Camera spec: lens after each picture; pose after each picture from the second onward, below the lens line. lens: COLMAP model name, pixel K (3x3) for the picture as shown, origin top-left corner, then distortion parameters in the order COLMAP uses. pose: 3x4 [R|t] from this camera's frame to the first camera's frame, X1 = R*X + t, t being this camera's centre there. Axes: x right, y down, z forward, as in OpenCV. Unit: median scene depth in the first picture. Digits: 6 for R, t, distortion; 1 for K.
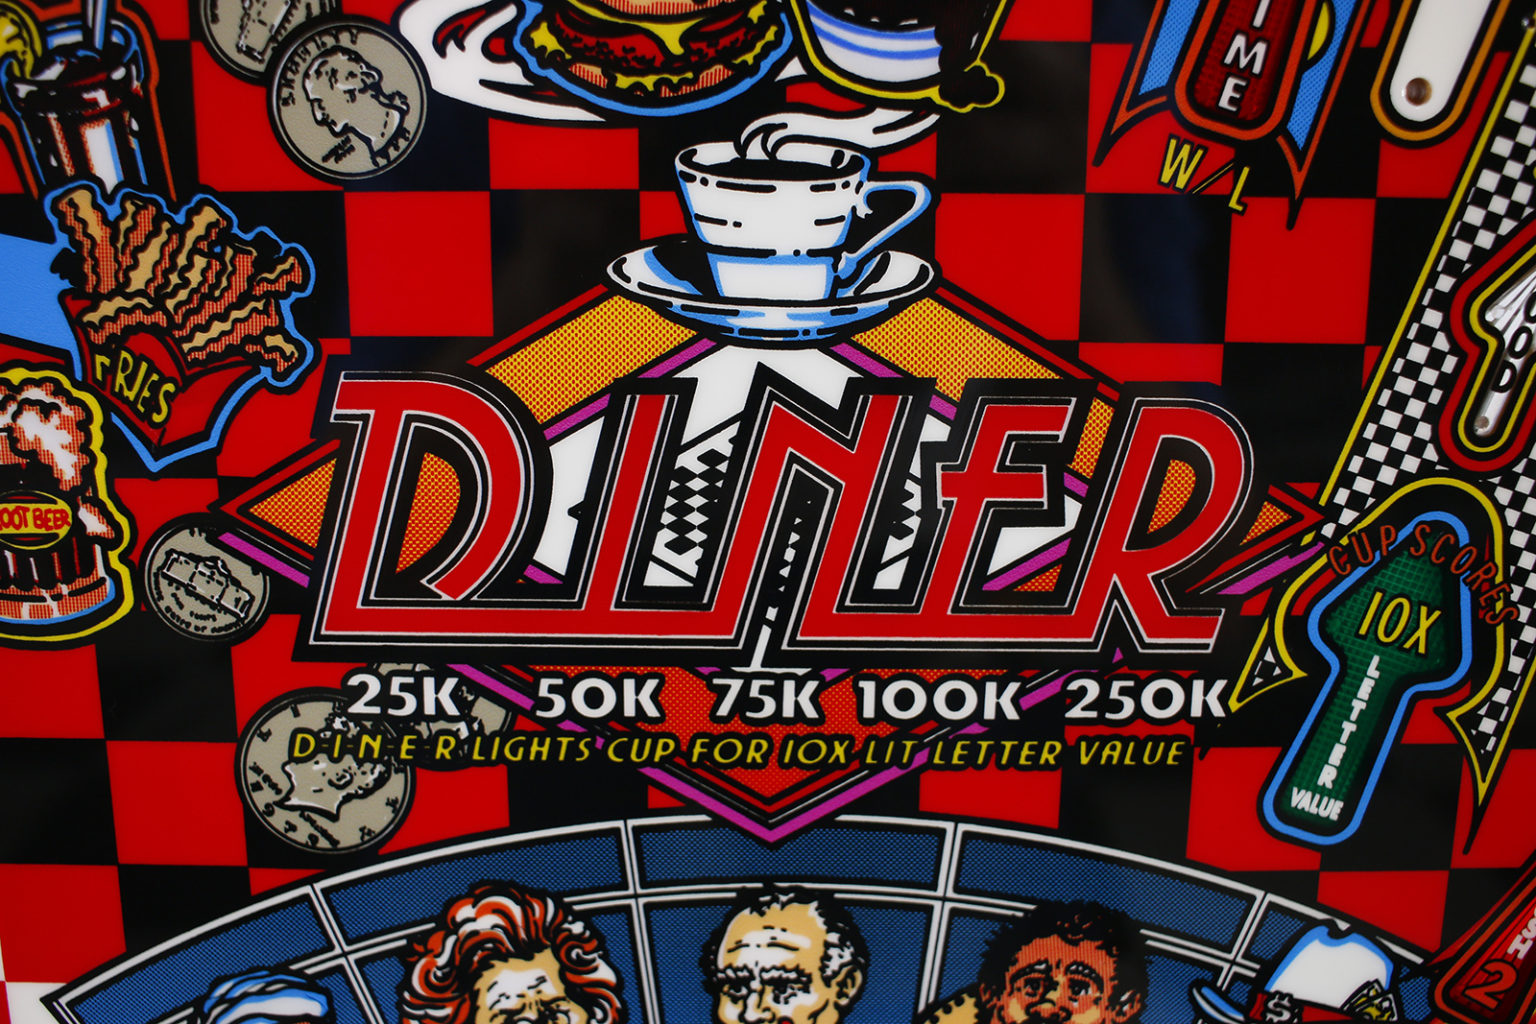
lens RADIAL K [[1736.4, 0, 768.0], [0, 1736.4, 512.0], [0, 0, 1]] dist [-0.132944, 0.118224]
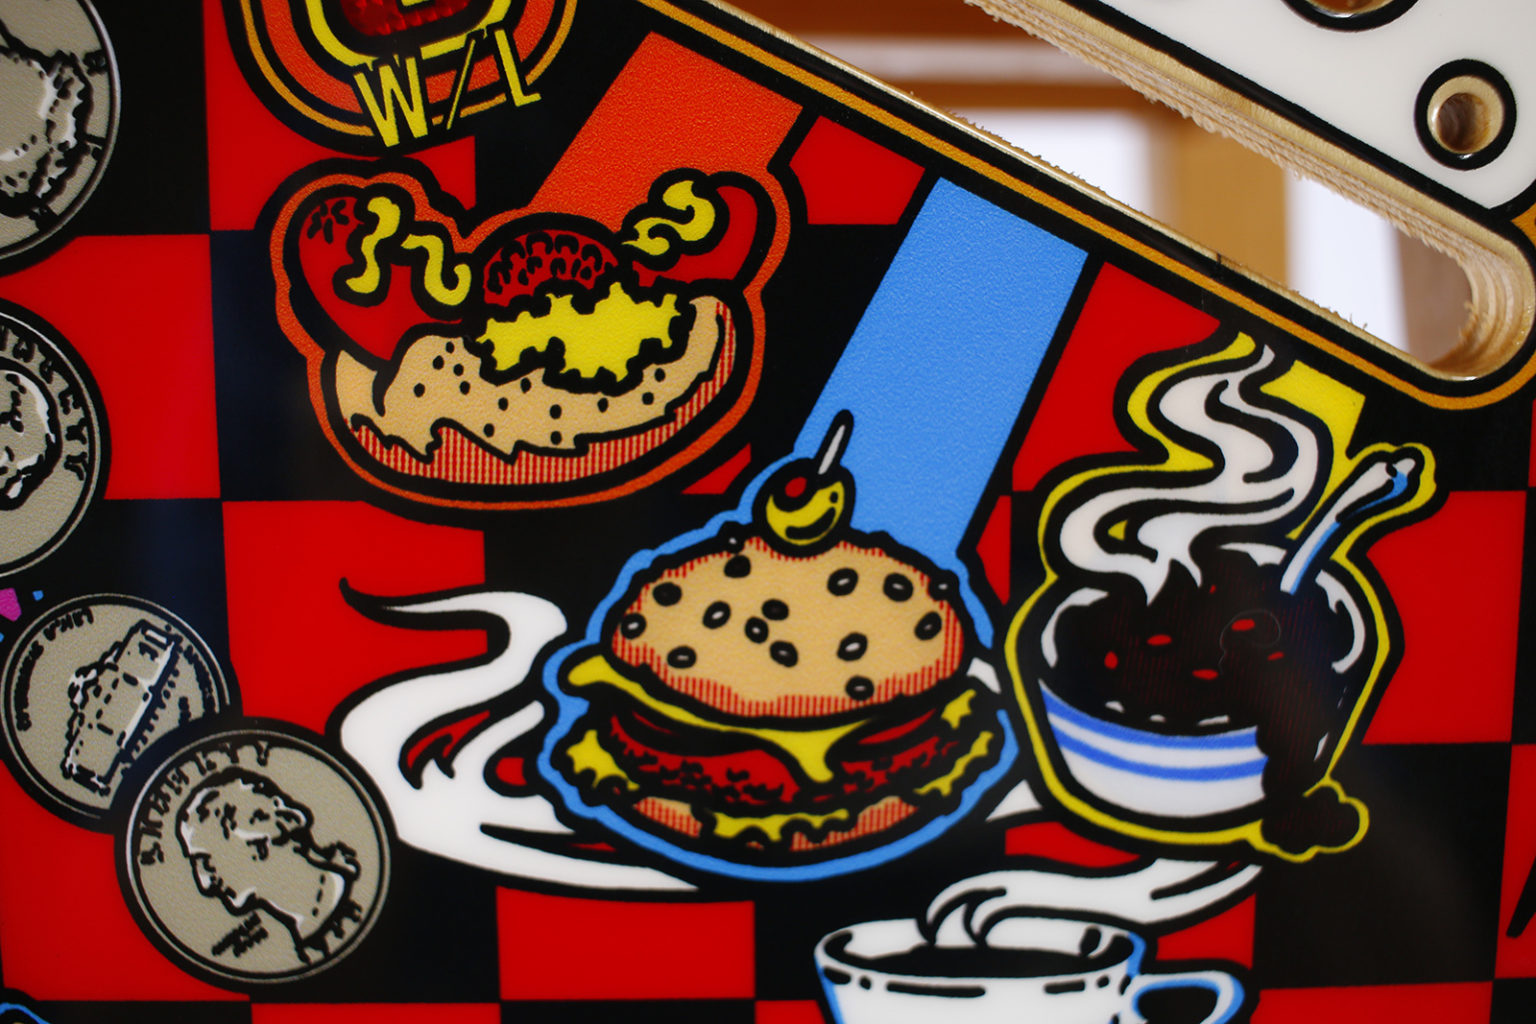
lens RADIAL K [[1736.4, 0, 768.0], [0, 1736.4, 512.0], [0, 0, 1]] dist [-0.132944, 0.118224]
pose [[0.999694, -0.013182, 0.020933, -0.077102], [0.015135, 0.995259, -0.096072, -0.283739], [-0.019567, 0.096359, 0.995154, 0.385480]]
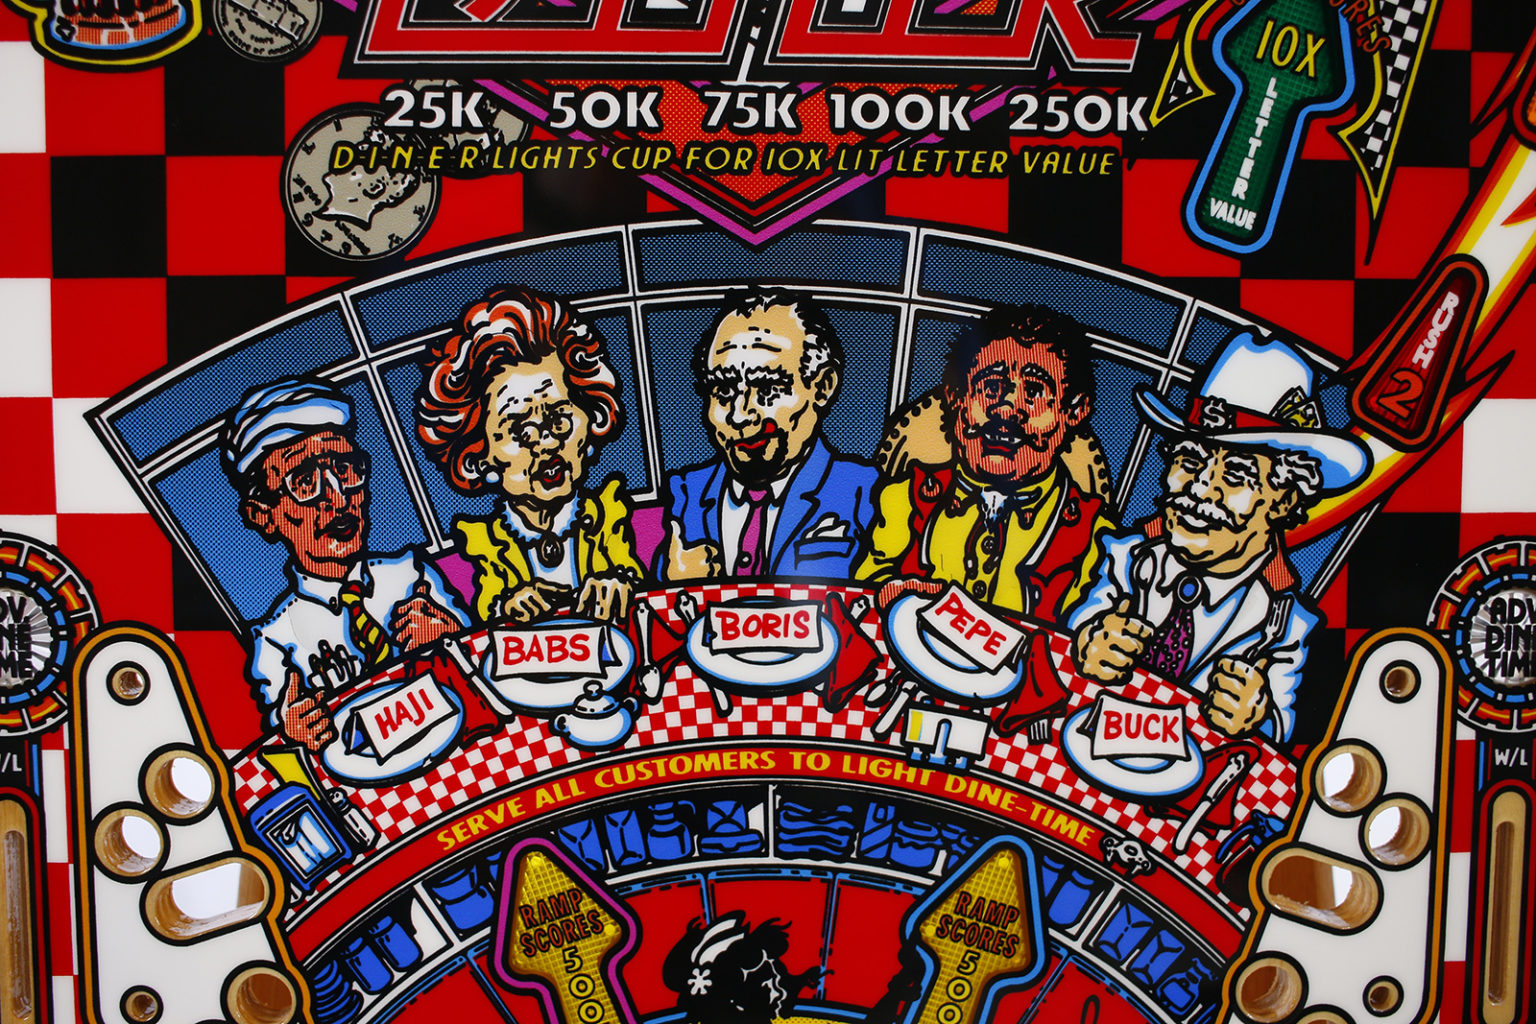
lens RADIAL K [[1736.4, 0, 768.0], [0, 1736.4, 512.0], [0, 0, 1]] dist [-0.132944, 0.118224]
pose [[0.999354, -0.005824, 0.035466, -0.032839], [0.011559, 0.986441, -0.163706, 0.577546], [-0.034032, 0.164010, 0.985871, -0.090989]]
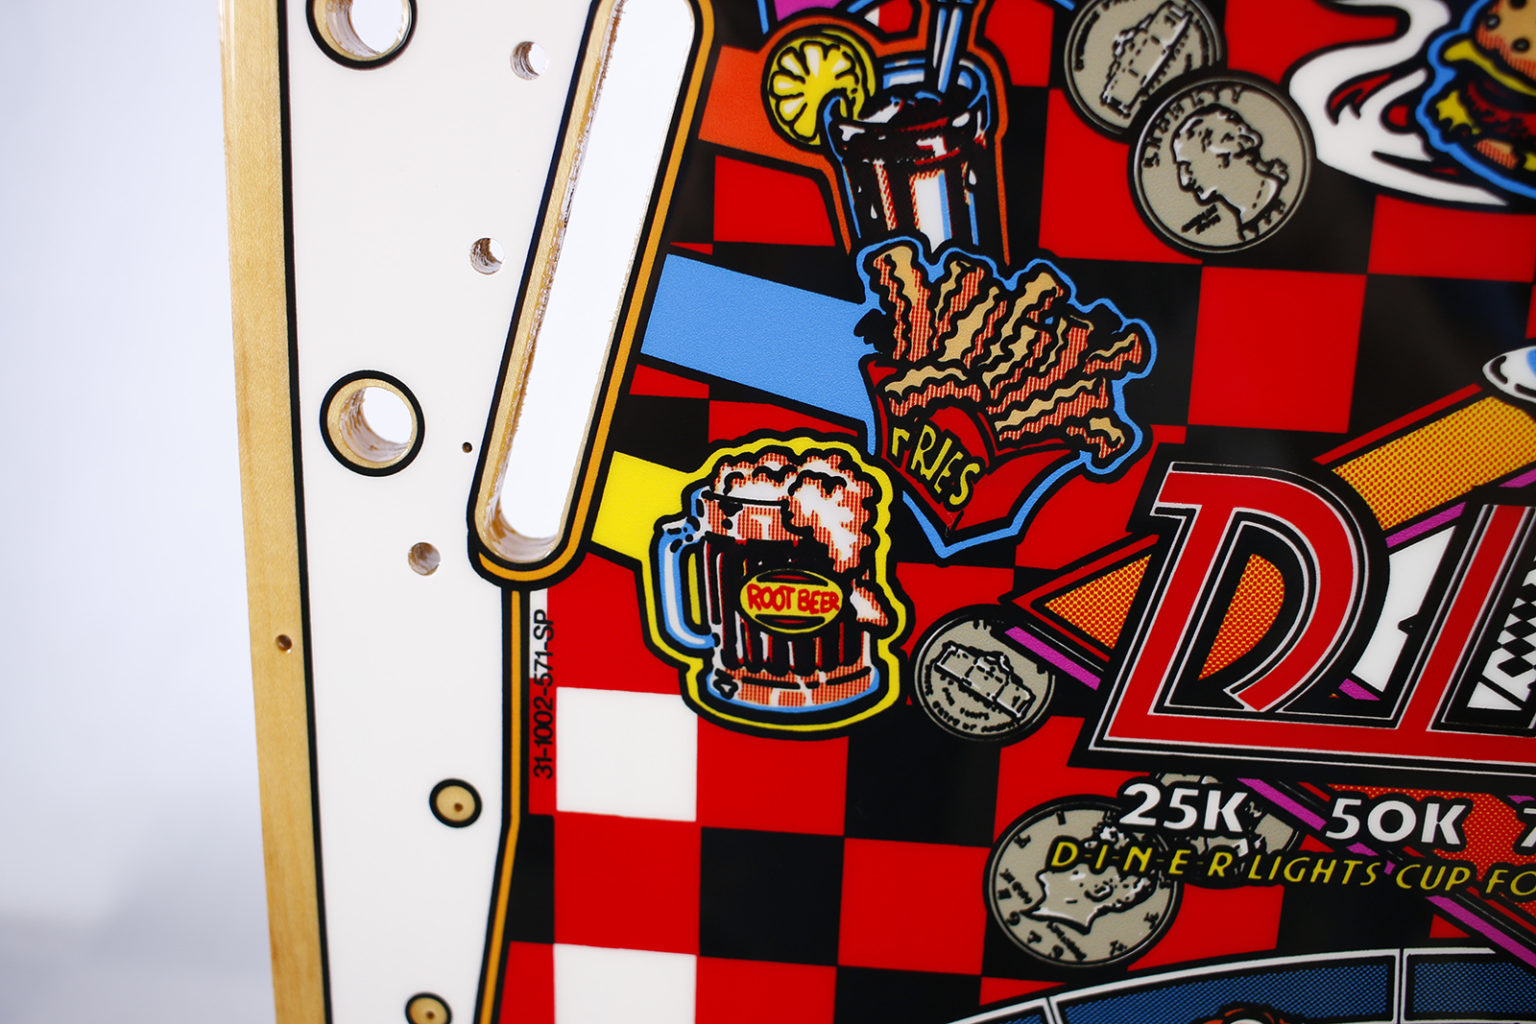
lens RADIAL K [[1736.4, 0, 768.0], [0, 1736.4, 512.0], [0, 0, 1]] dist [-0.132944, 0.118224]
pose [[0.995576, 0.052009, -0.078256, -0.380409], [-0.048043, 0.997504, 0.051744, -0.090567], [0.080752, -0.047755, 0.995590, 0.080854]]
